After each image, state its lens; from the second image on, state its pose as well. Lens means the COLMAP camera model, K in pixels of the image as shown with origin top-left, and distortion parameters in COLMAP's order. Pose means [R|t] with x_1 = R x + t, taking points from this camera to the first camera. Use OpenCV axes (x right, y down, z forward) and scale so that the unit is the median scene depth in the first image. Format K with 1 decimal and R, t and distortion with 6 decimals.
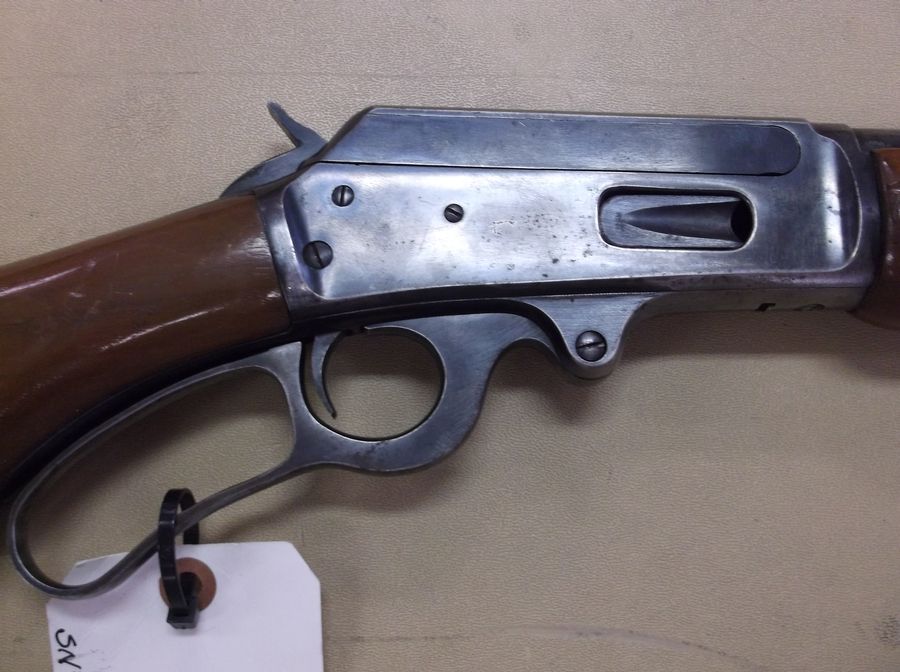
lens RADIAL K [[901.0, 0, 450.0], [0, 901.0, 336.0], [0, 0, 1]] dist [0.009265, -0.021239]
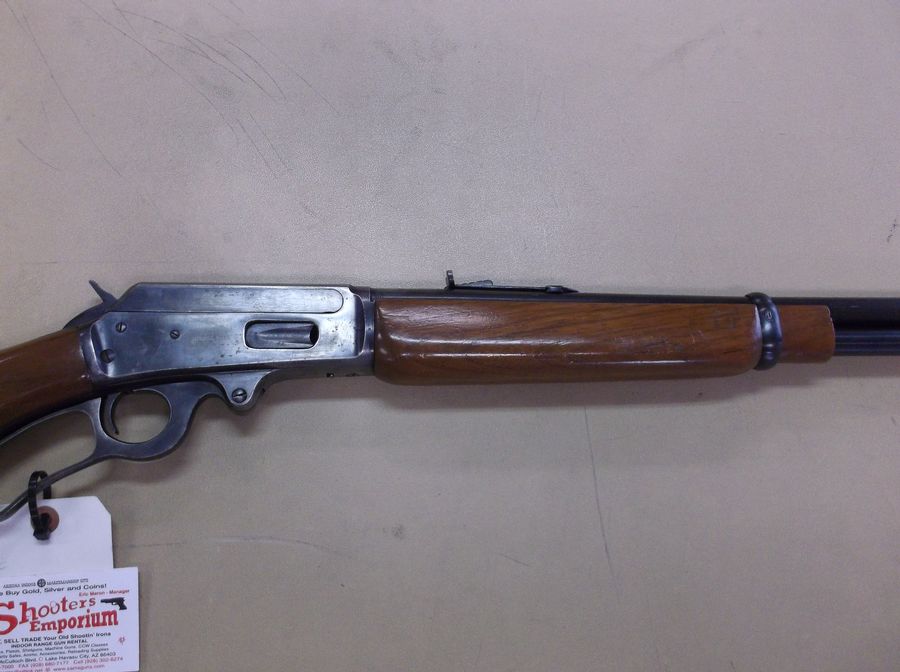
lens RADIAL K [[862.4, 0, 450.0], [0, 862.4, 336.0], [0, 0, 1]] dist [0.000524, -0.040345]
pose [[0.997125, -0.025452, 0.071376, 0.497945], [0.031076, 0.996404, -0.078823, 0.045362], [-0.069113, 0.080814, 0.994330, -1.035790]]
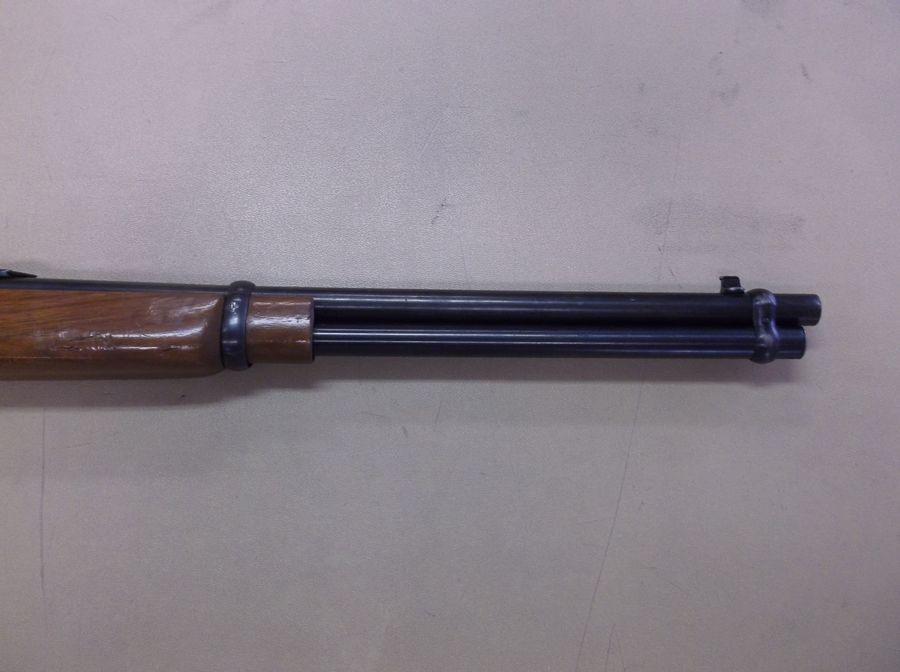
lens RADIAL K [[901.0, 0, 450.0], [0, 901.0, 336.0], [0, 0, 1]] dist [0.009265, -0.021239]
pose [[0.999297, -0.011539, 0.035663, 1.795113], [0.014010, 0.997460, -0.069842, 0.053644], [-0.034766, 0.070293, 0.996920, -0.909885]]
